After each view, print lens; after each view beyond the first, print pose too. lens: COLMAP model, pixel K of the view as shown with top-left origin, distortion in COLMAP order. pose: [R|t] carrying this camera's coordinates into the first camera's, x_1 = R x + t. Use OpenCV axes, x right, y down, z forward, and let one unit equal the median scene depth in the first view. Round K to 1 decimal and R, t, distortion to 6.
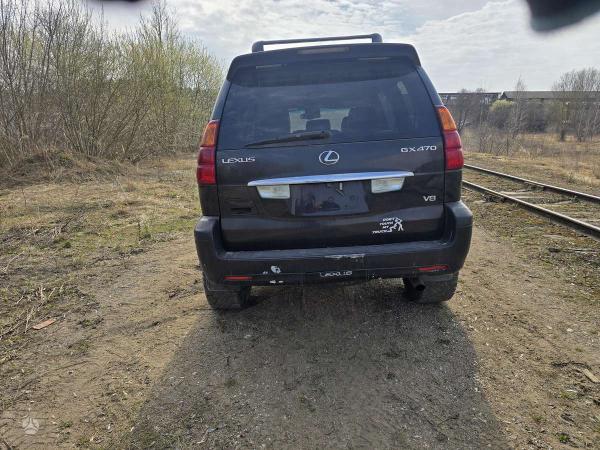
lens RADIAL K [[402.7, 0, 296.0], [0, 402.7, 225.1], [0, 0, 1]] dist [0.020501, -0.003756]
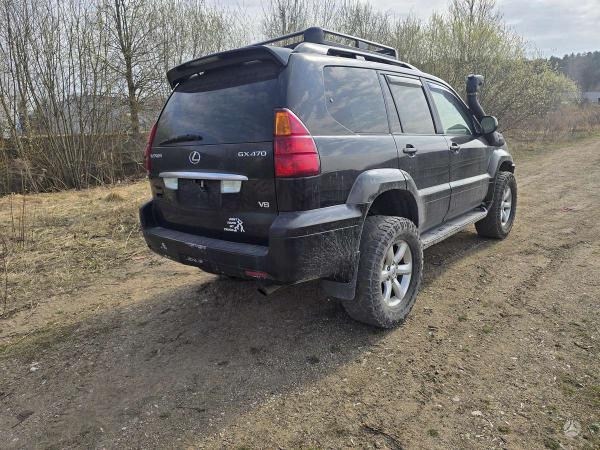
lens RADIAL K [[402.7, 0, 295.9], [0, 402.7, 226.6], [0, 0, 1]] dist [0.020501, -0.003756]
pose [[0.762055, 0.160209, -0.627379, 1.014229], [-0.128007, 0.987060, 0.096572, -0.117957], [0.634733, 0.006716, 0.772702, 0.292021]]
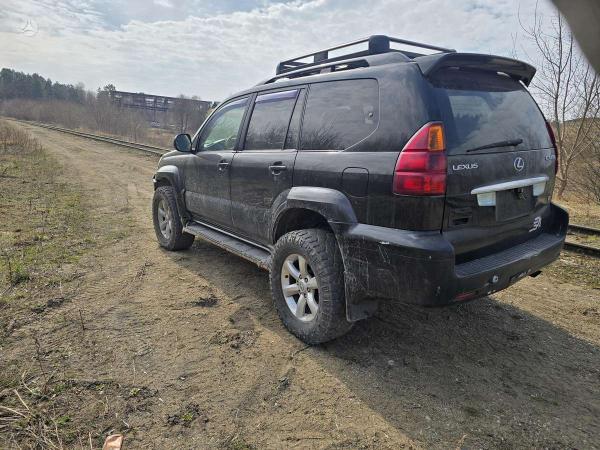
lens RADIAL K [[402.7, 0, 299.1], [0, 402.7, 223.8], [0, 0, 1]] dist [0.020501, -0.003756]
pose [[0.784244, -0.085286, 0.614563, -0.997876], [0.090612, 0.995631, 0.022539, -0.085906], [-0.613801, 0.038010, 0.788546, 0.507030]]
